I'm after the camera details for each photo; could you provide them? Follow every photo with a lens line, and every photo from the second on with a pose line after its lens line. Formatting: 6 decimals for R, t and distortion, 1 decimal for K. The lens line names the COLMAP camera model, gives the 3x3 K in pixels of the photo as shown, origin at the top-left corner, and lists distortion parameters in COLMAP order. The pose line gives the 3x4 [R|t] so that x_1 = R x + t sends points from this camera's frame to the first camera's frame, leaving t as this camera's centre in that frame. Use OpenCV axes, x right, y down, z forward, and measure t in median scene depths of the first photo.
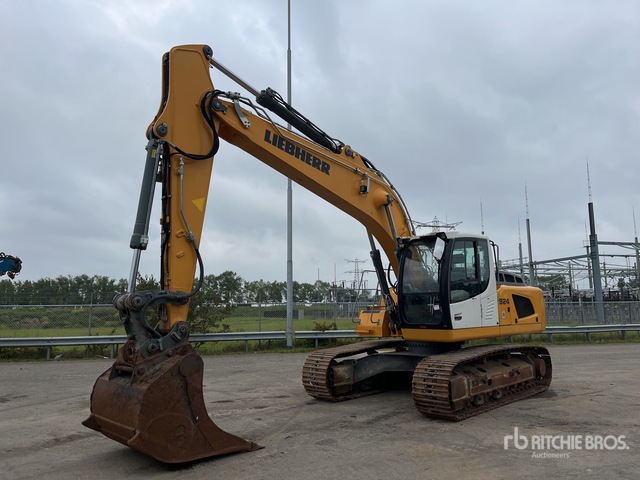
lens RADIAL K [[492.3, 0, 323.1], [0, 492.3, 241.9], [0, 0, 1]] dist [0.074301, -0.094436]
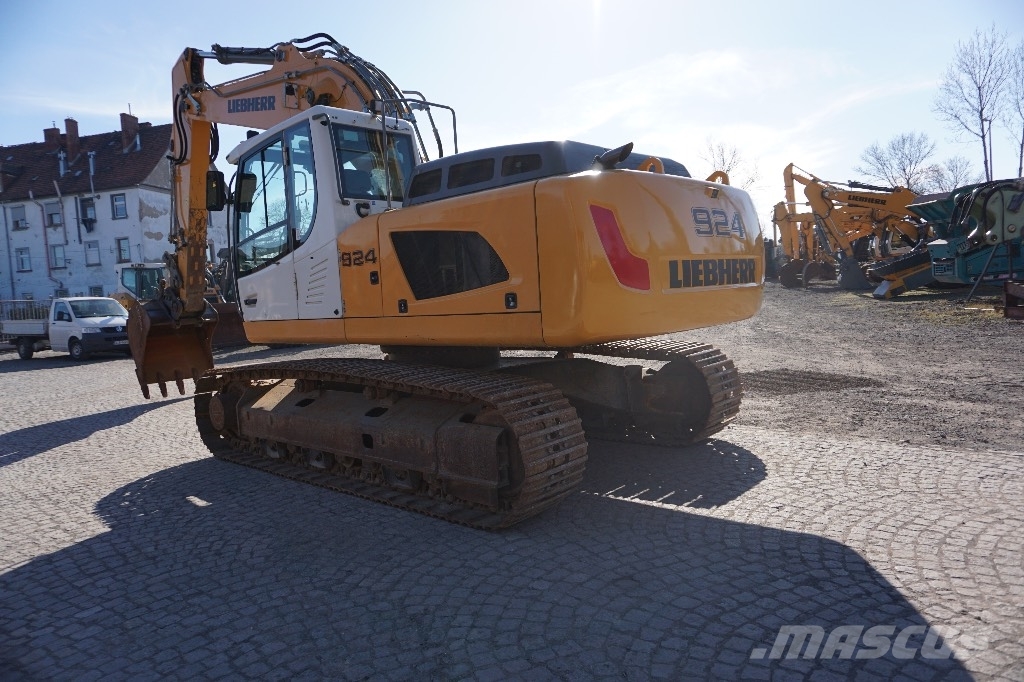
lens RADIAL K [[686.8, 0, 516.5], [0, 686.8, 341.2], [0, 0, 1]] dist [-0.024499, 0.007754]
pose [[0.030670, 0.087480, -0.995694, 0.940998], [0.190785, 0.977335, 0.091743, 0.163330], [0.981153, -0.192777, 0.013285, 1.137532]]
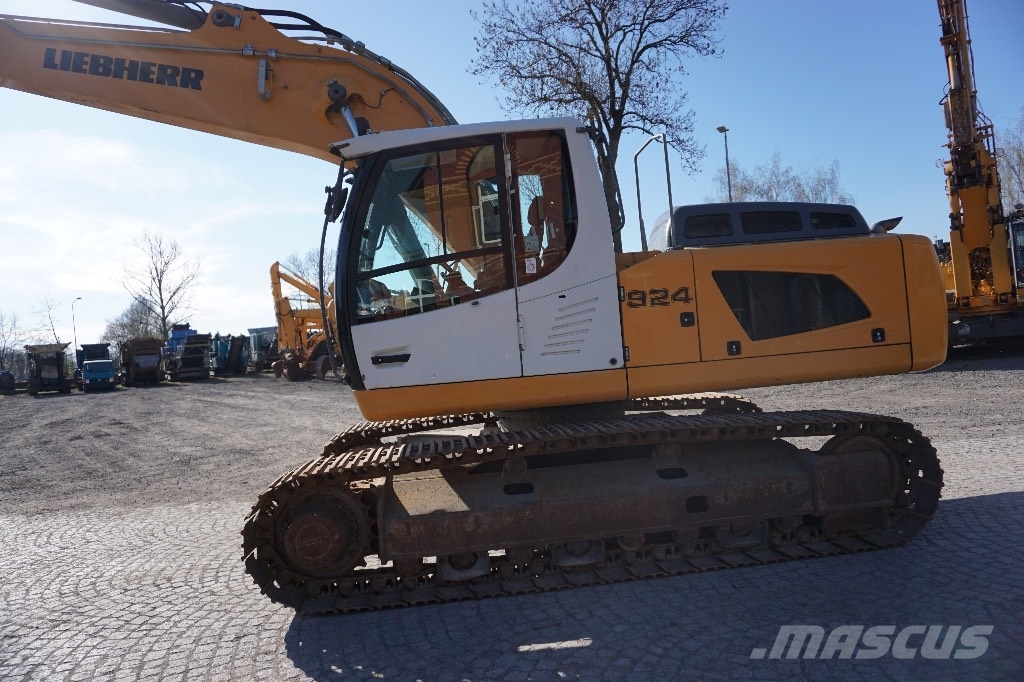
lens RADIAL K [[686.8, 0, 516.5], [0, 686.8, 341.2], [0, 0, 1]] dist [-0.024499, 0.007754]
pose [[0.763035, -0.053205, -0.644163, 0.612991], [0.152407, 0.983315, 0.099315, 0.090513], [0.628132, -0.173956, 0.758413, 0.589575]]
